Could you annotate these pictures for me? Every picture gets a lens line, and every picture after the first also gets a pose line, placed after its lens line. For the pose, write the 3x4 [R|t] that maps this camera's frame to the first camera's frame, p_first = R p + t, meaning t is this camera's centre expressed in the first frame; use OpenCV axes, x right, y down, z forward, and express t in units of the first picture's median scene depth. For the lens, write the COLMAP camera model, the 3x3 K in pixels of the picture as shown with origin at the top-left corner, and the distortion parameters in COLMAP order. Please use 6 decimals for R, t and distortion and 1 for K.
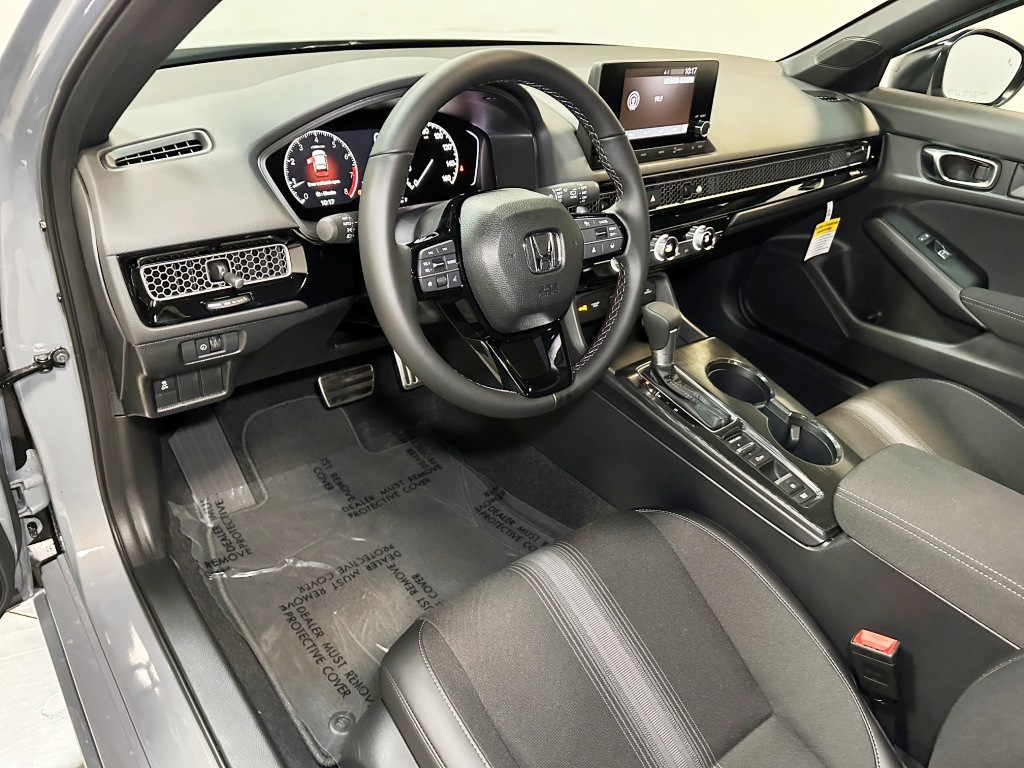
lens RADIAL K [[713.6, 0, 494.8], [0, 713.6, 367.4], [0, 0, 1]] dist [0.088260, -0.141114]
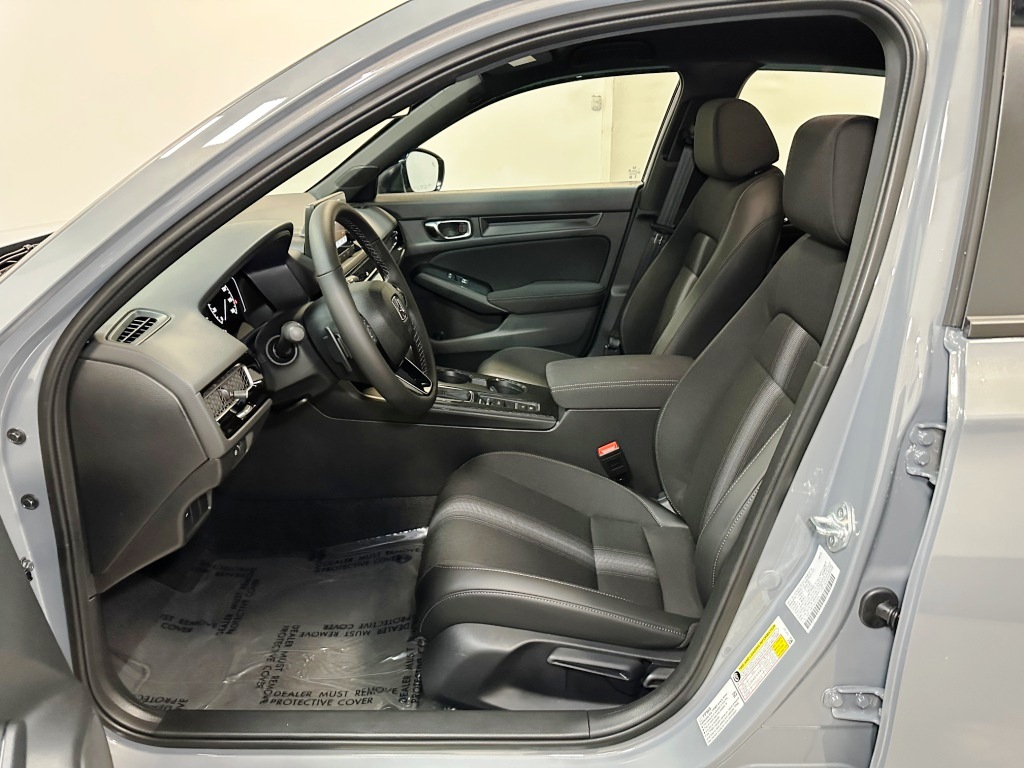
lens RADIAL K [[713.6, 0, 494.8], [0, 713.6, 367.4], [0, 0, 1]] dist [0.088260, -0.141114]
pose [[0.652205, -0.350267, 0.672266, -0.705609], [0.459393, 0.888070, 0.017022, 0.021207], [-0.602981, 0.297733, 0.740114, -0.219272]]
